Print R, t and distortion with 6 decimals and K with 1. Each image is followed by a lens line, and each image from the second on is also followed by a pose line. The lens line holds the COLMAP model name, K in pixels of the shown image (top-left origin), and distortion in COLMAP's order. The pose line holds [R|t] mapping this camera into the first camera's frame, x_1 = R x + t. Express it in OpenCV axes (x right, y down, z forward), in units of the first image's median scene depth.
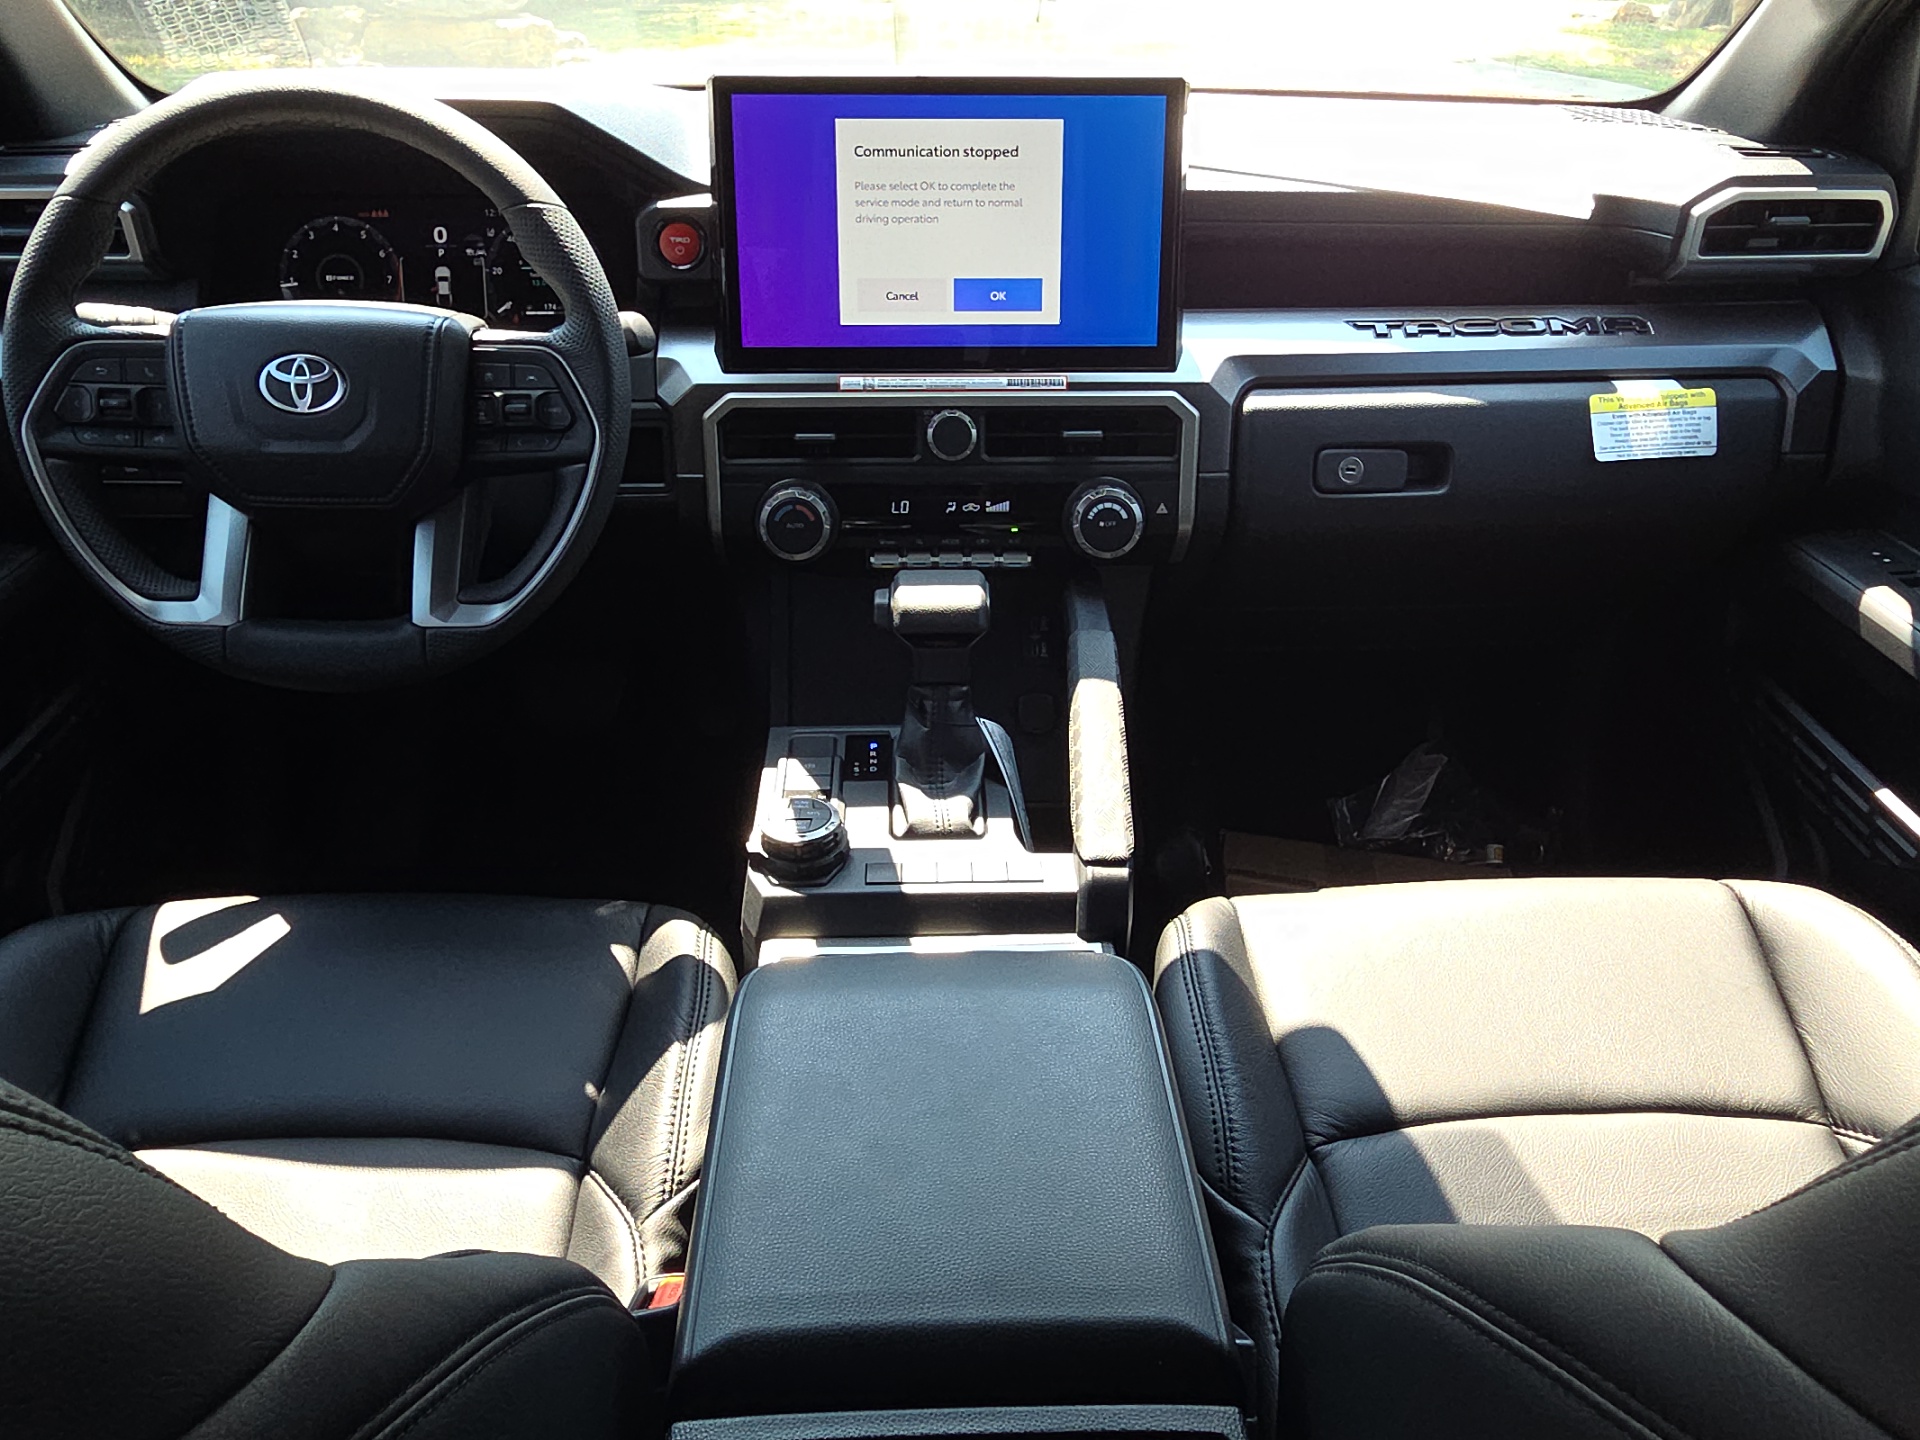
lens RADIAL K [[1489.9, 0, 960.0], [0, 1489.9, 720.0], [0, 0, 1]] dist [0.002174, 0.014439]
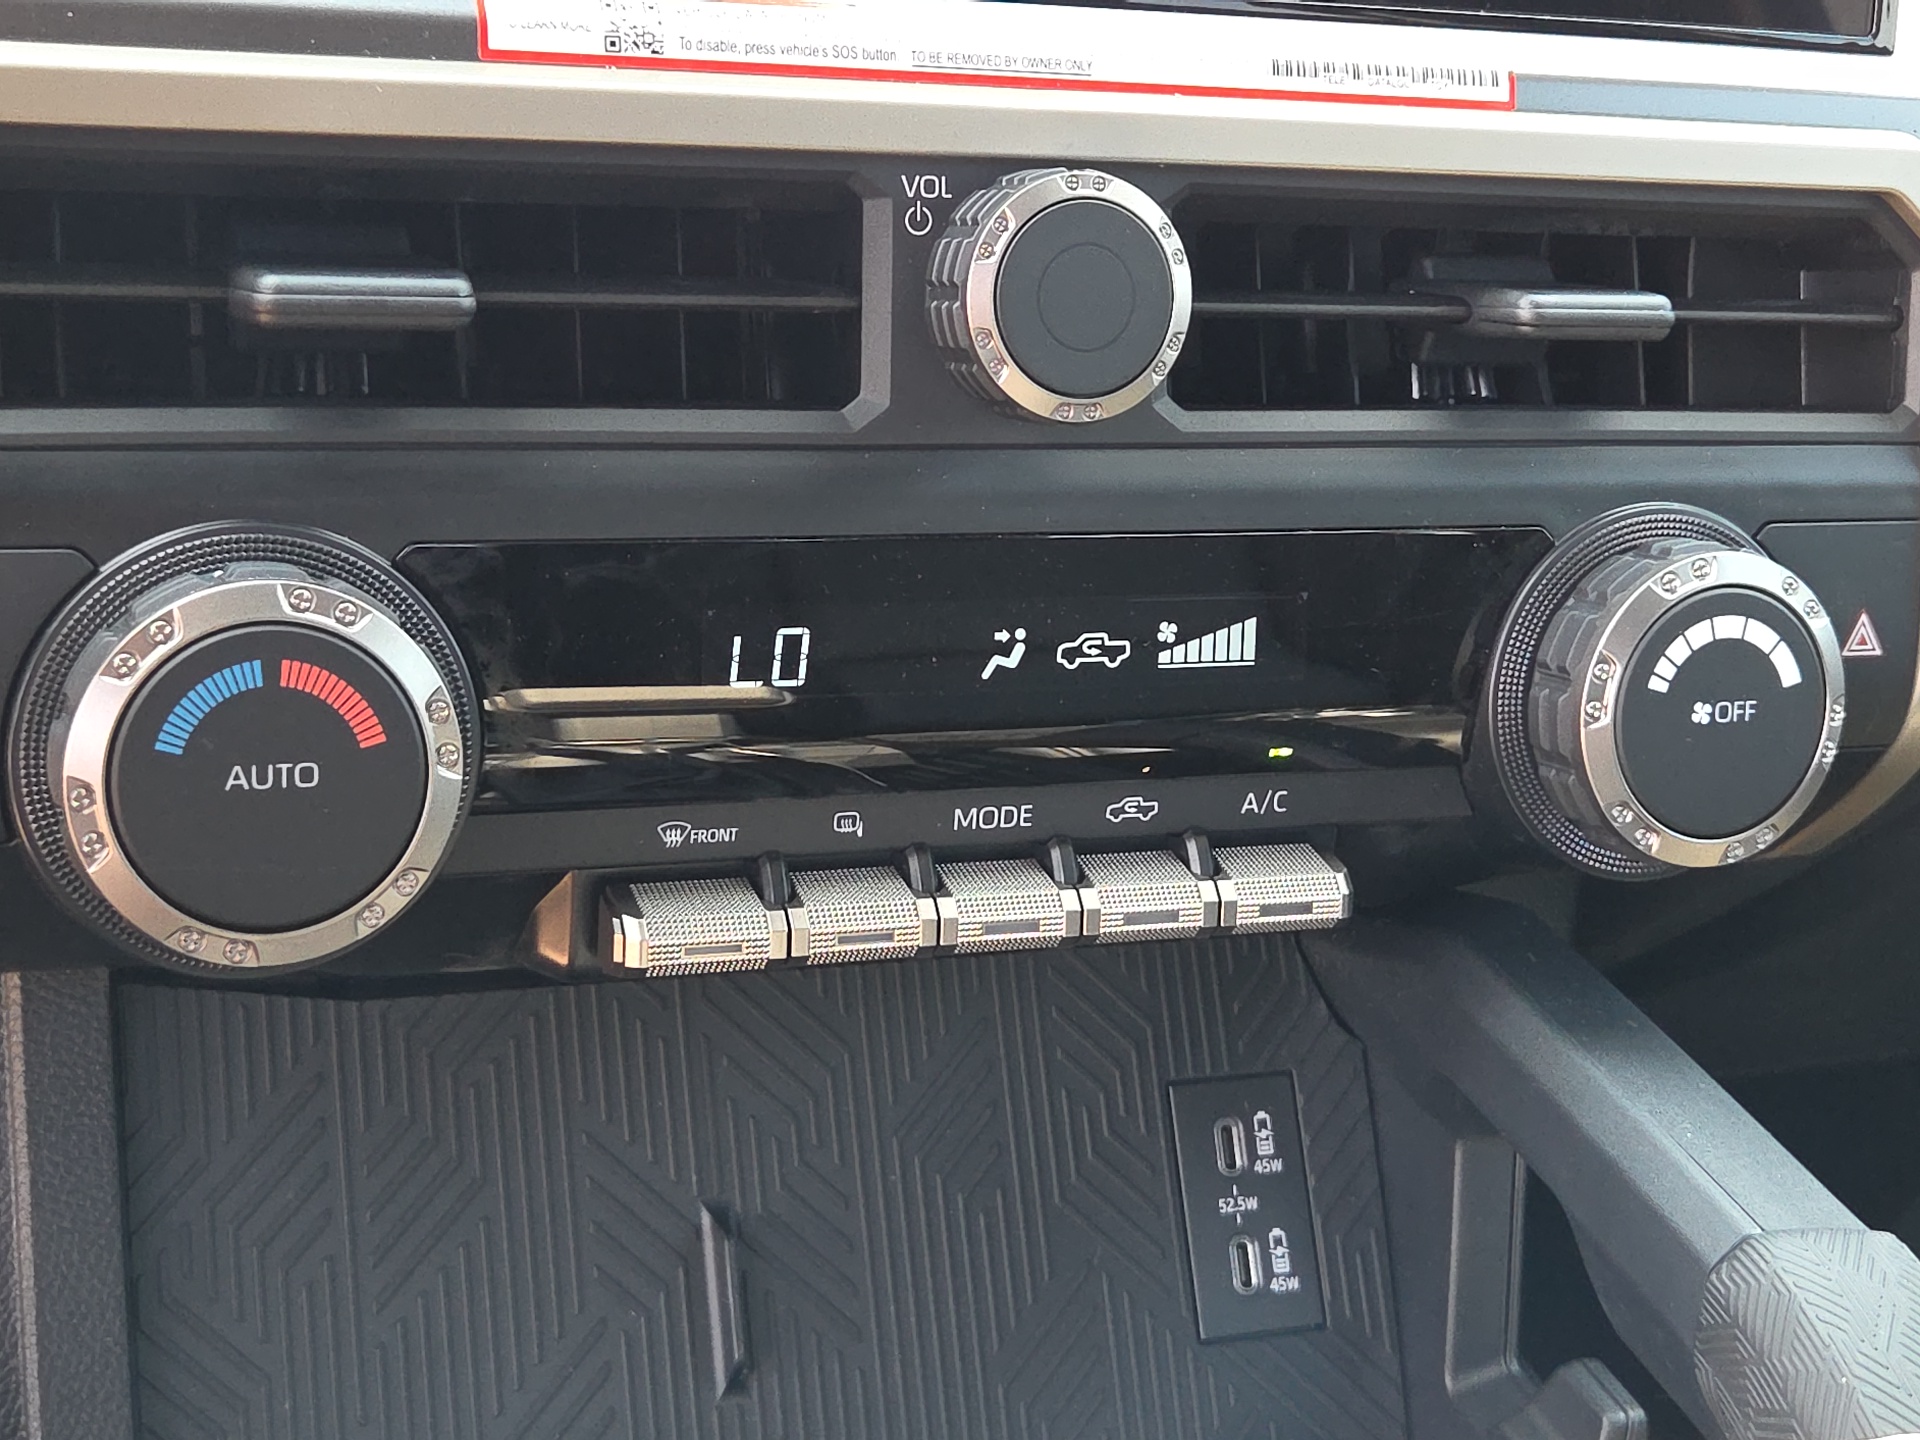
lens RADIAL K [[2926.0, 0, 1003.2], [0, 2926.0, 709.8], [0, 0, 1]] dist [0.011699, -0.022771]
pose [[0.935244, -0.028740, 0.352834, -0.153698], [0.067929, 0.992747, -0.099194, -0.098124], [-0.347424, 0.116738, 0.930413, 0.646710]]
